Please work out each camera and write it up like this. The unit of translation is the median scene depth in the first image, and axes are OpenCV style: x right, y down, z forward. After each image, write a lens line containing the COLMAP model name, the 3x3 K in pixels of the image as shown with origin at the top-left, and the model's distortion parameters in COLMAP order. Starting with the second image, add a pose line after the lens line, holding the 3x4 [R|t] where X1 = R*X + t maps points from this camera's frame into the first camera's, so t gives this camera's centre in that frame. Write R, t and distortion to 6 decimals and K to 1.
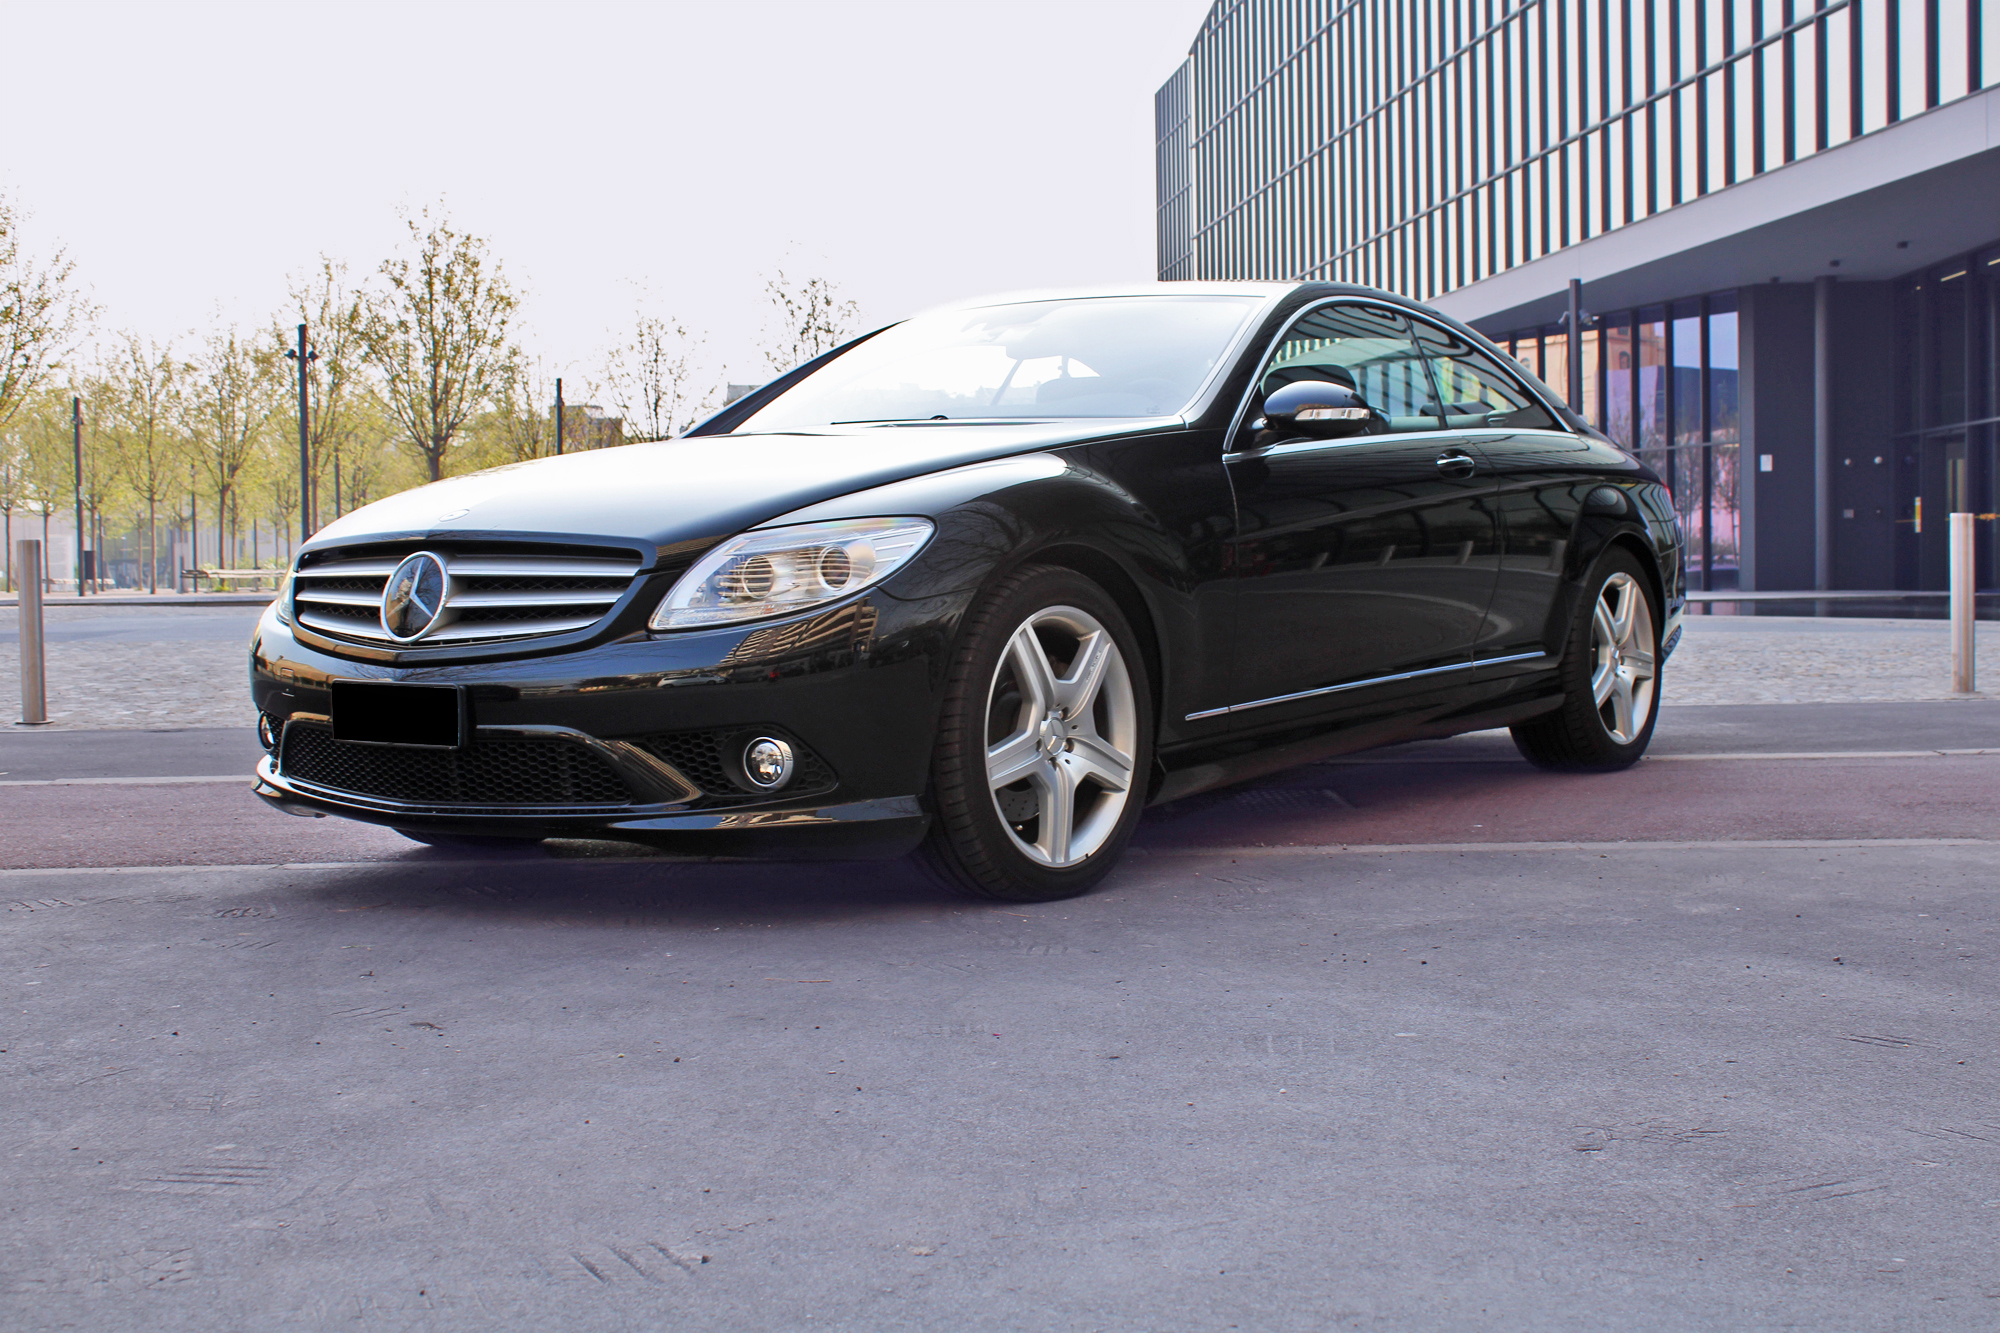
lens RADIAL K [[2326.4, 0, 1005.0], [0, 2326.4, 667.9], [0, 0, 1]] dist [-0.107463, 0.162000]
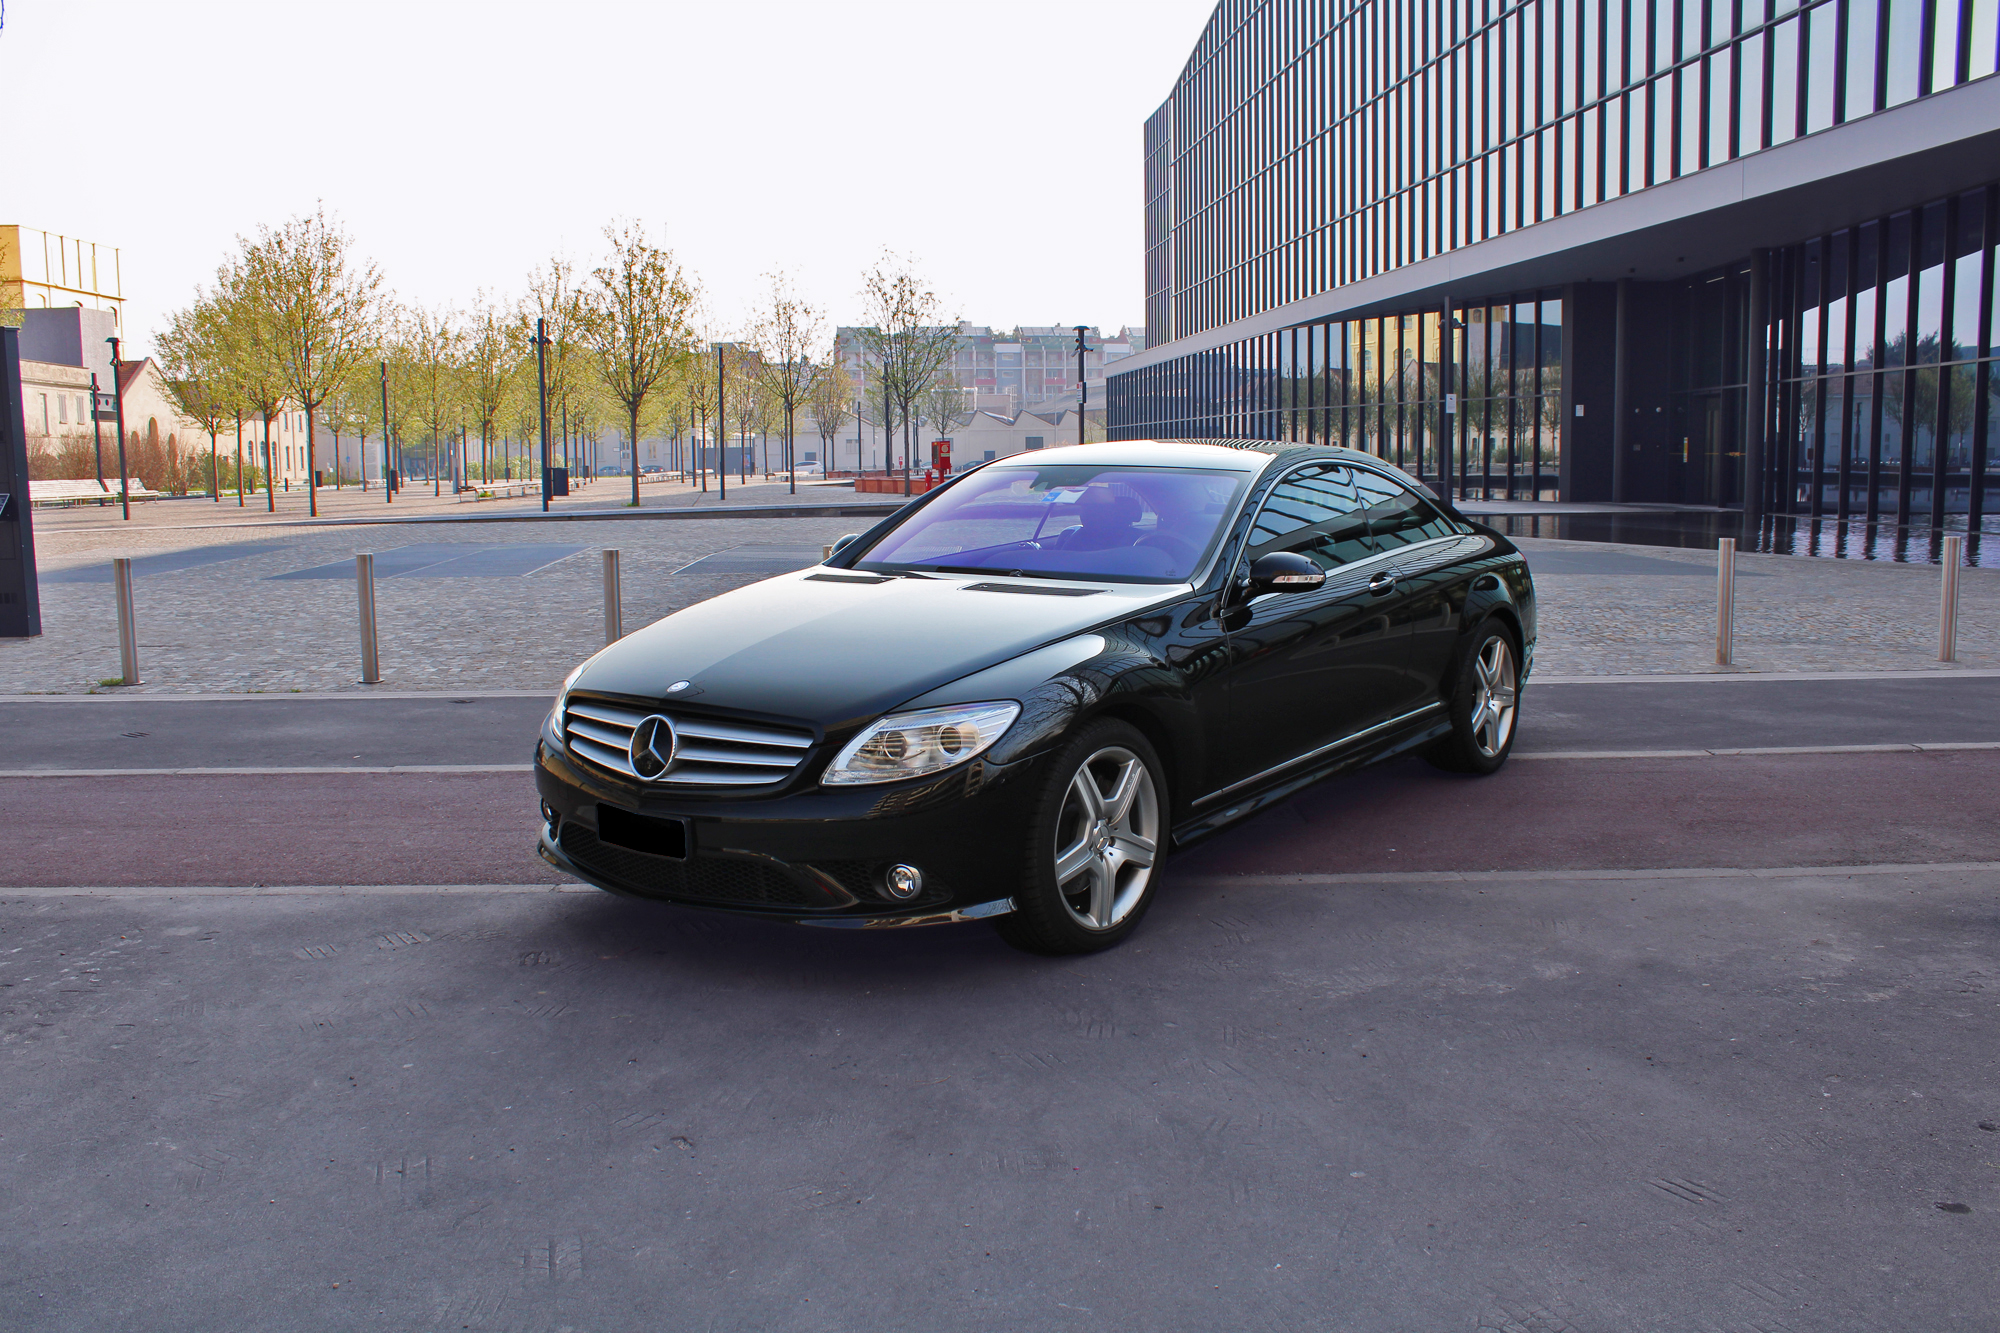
lens RADIAL K [[1650.8, 0, 1000.0], [0, 1650.8, 666.5], [0, 0, 1]] dist [-0.169681, 0.153698]
pose [[0.999775, 0.005237, -0.020550, -0.019685], [-0.003558, 0.996714, 0.080925, -0.146774], [0.020906, -0.080834, 0.996508, 0.006113]]
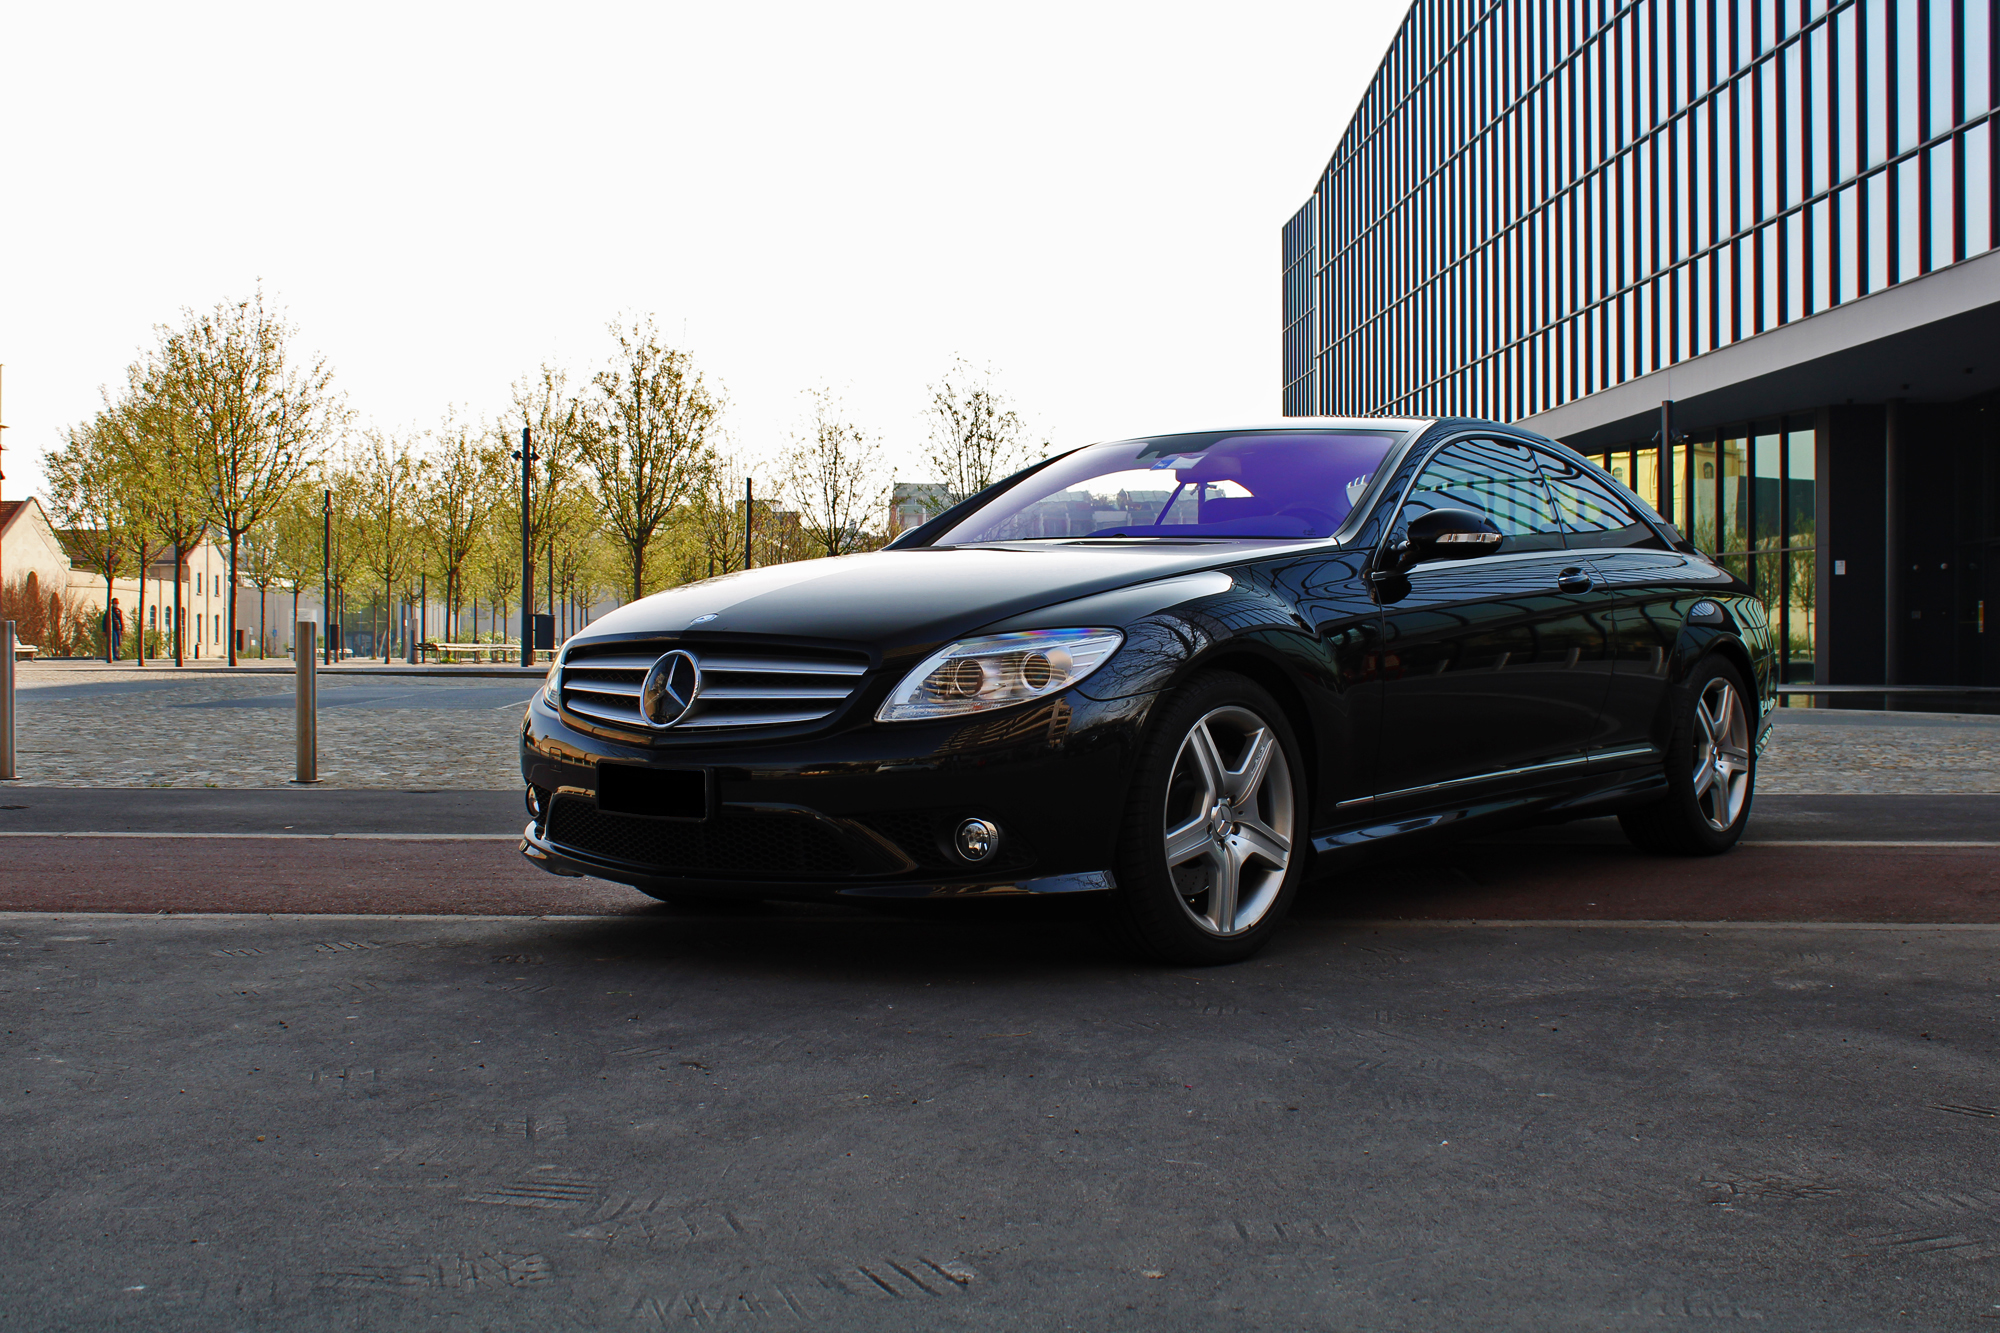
lens RADIAL K [[2101.2, 0, 1010.2], [0, 2101.2, 668.5], [0, 0, 1]] dist [-0.128877, 0.158495]
pose [[0.997945, 0.015953, -0.062057, -0.019057], [-0.018083, 0.999261, -0.033917, -0.007774], [0.061471, 0.034969, 0.997496, -0.029614]]
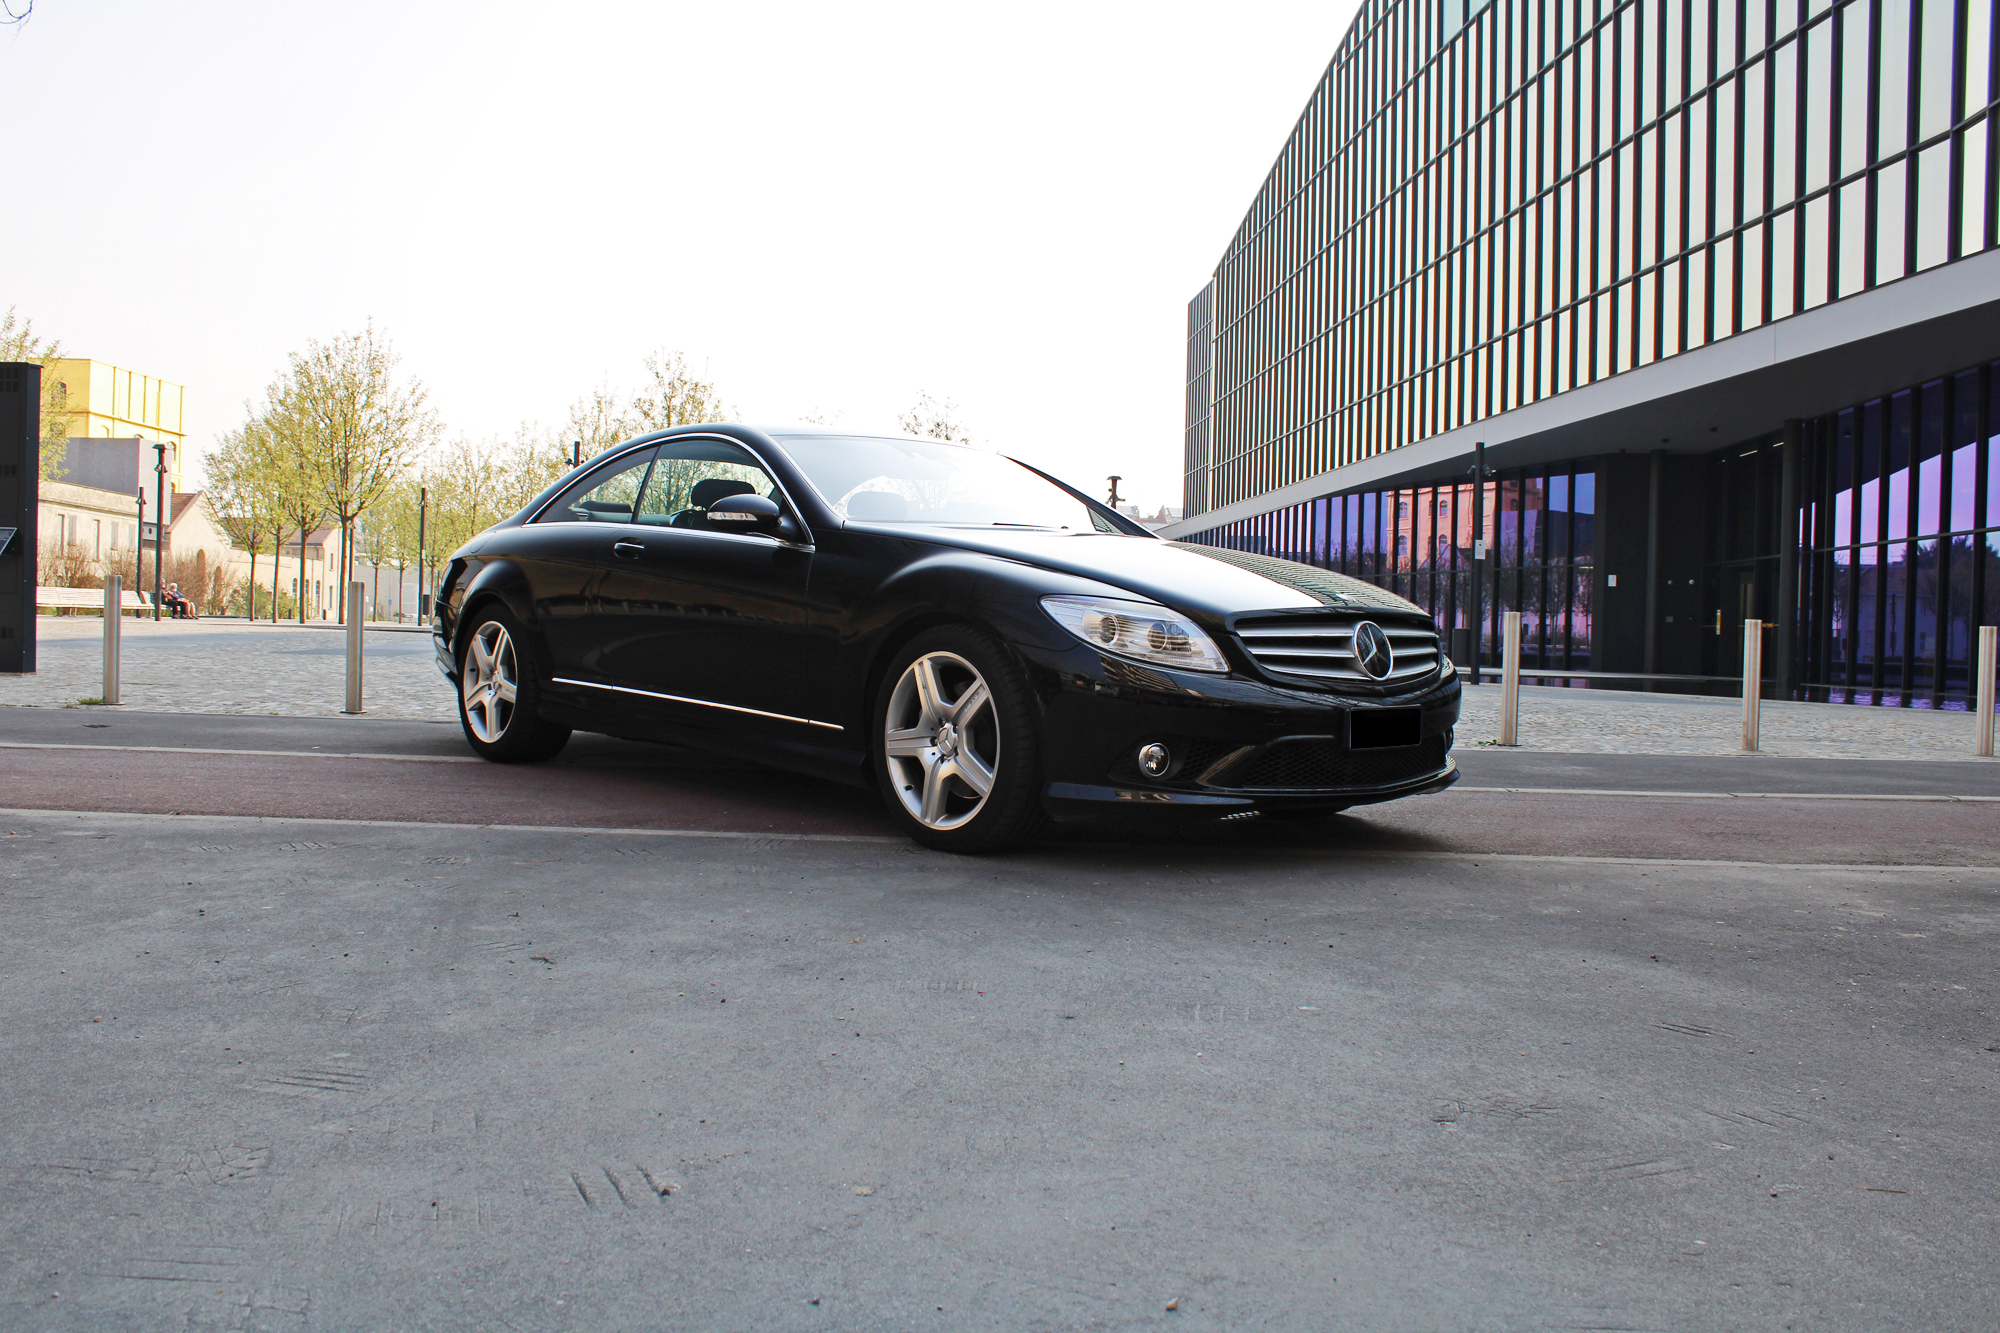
lens RADIAL K [[1650.8, 0, 1000.0], [0, 1650.8, 666.5], [0, 0, 1]] dist [-0.169681, 0.153698]
pose [[0.998272, 0.041947, -0.041142, 0.022065], [-0.042851, 0.998853, -0.021344, 0.000179], [0.040200, 0.023070, 0.998925, 0.067709]]
